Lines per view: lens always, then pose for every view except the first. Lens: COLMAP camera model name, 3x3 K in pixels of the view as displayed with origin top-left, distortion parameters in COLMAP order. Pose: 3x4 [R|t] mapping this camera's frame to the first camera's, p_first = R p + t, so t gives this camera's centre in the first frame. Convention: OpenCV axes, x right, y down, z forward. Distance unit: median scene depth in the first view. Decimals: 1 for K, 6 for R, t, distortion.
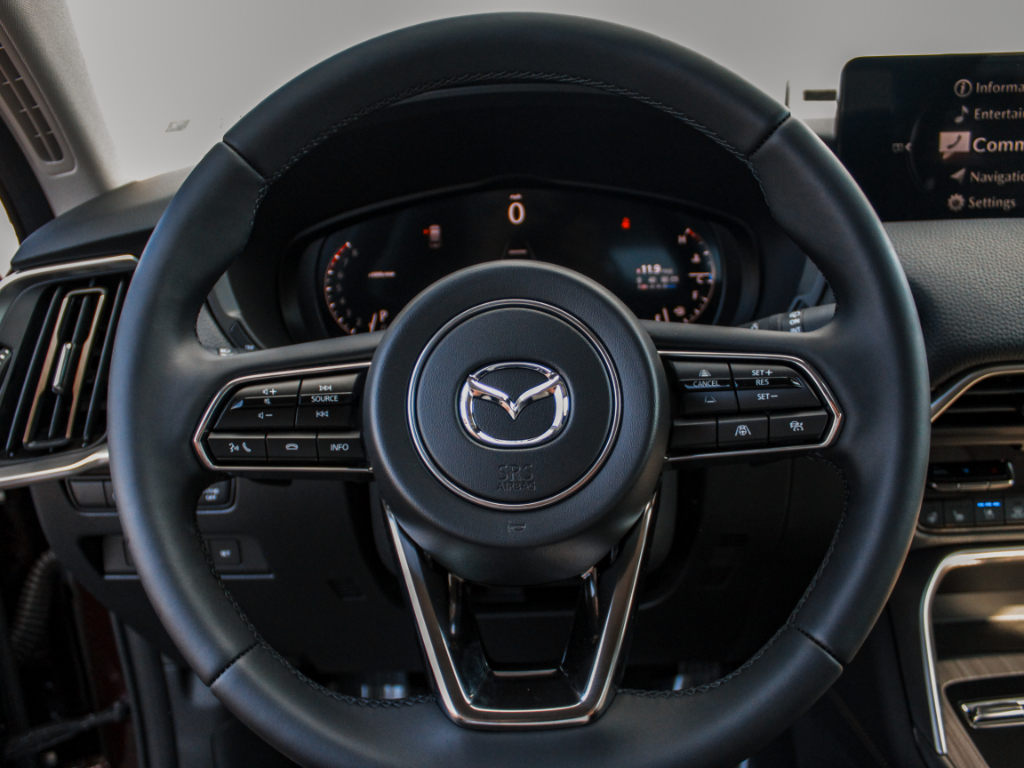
lens RADIAL K [[947.2, 0, 512.0], [0, 947.2, 384.0], [0, 0, 1]] dist [-0.161190, 0.100470]
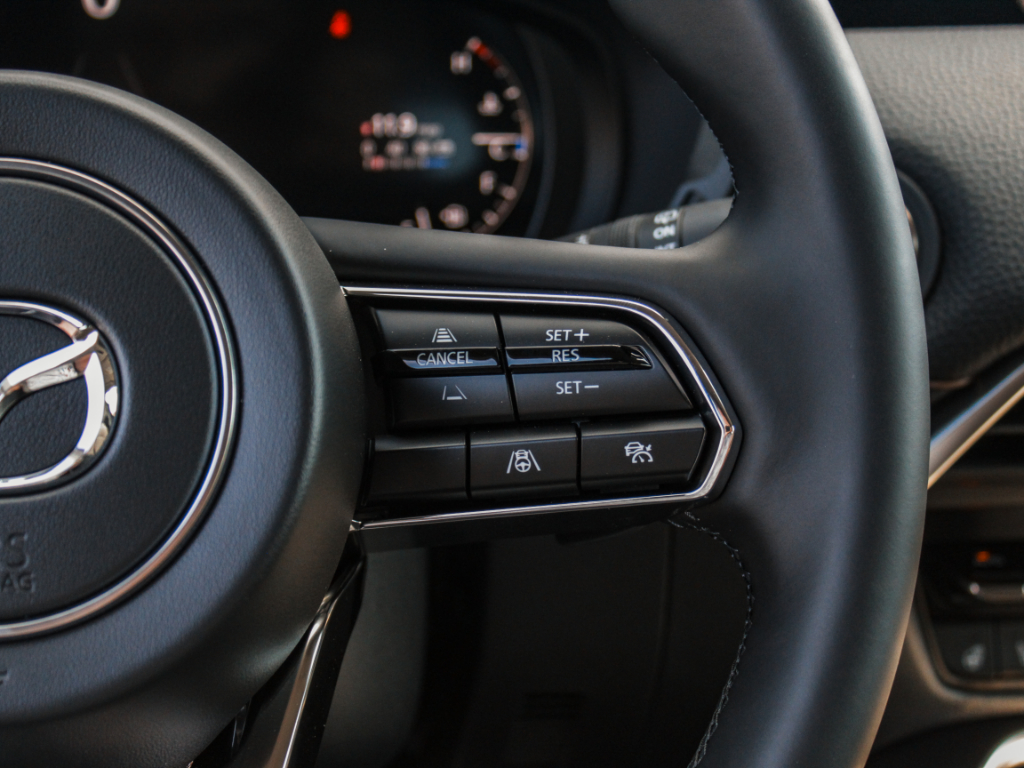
lens RADIAL K [[1920.0, 0, 512.0], [0, 1920.0, 384.0], [0, 0, 1]] dist [-0.015809, -0.105834]
pose [[0.988236, 0.010595, 0.152567, 0.082626], [-0.010011, 0.999939, -0.004593, 0.013556], [-0.152607, 0.003012, 0.988282, 0.068715]]
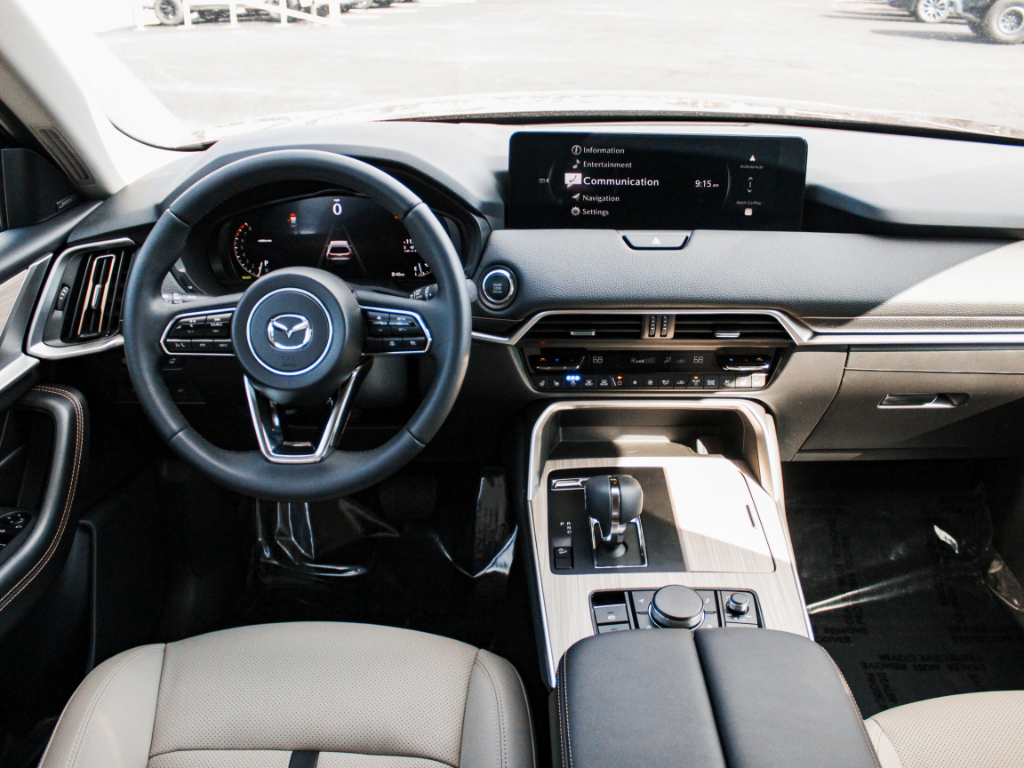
lens RADIAL K [[947.2, 0, 512.0], [0, 947.2, 384.0], [0, 0, 1]] dist [-0.161190, 0.100470]
pose [[0.999518, 0.026790, 0.015684, 0.426727], [-0.028984, 0.986297, 0.162416, -0.201352], [-0.011118, -0.162792, 0.986598, -1.113627]]
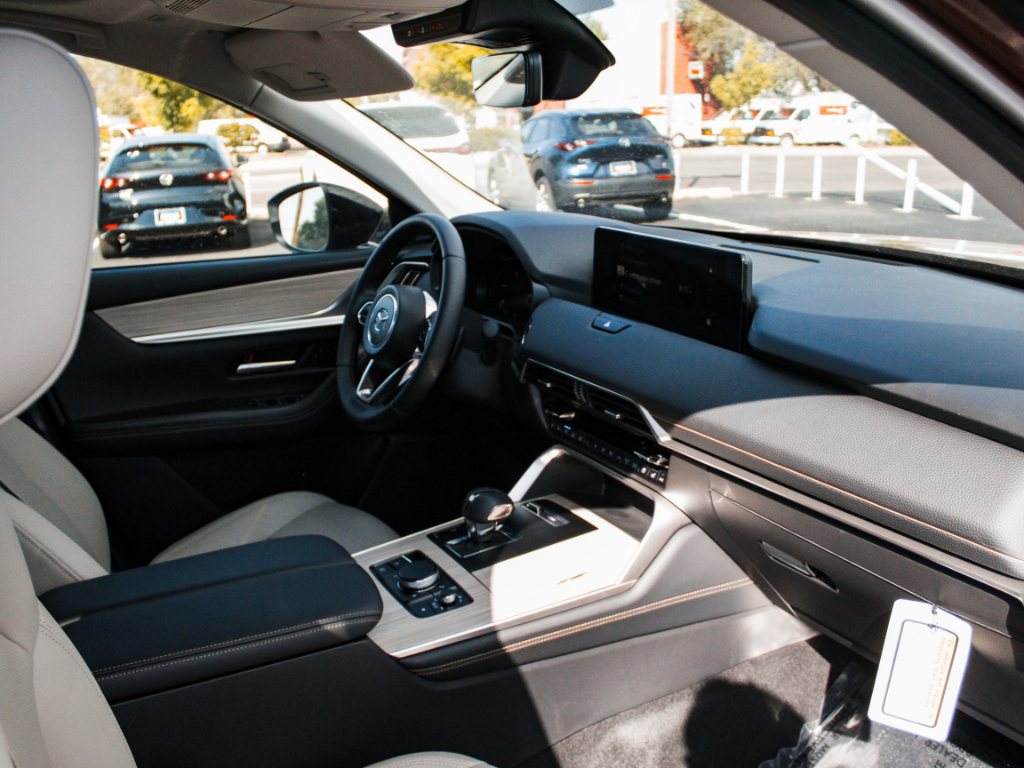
lens RADIAL K [[947.2, 0, 512.0], [0, 947.2, 384.0], [0, 0, 1]] dist [-0.161190, 0.100470]
pose [[0.521069, 0.268219, -0.810275, 2.744300], [-0.222782, 0.959171, 0.174240, -0.415447], [0.823927, 0.089724, 0.559549, -0.531709]]
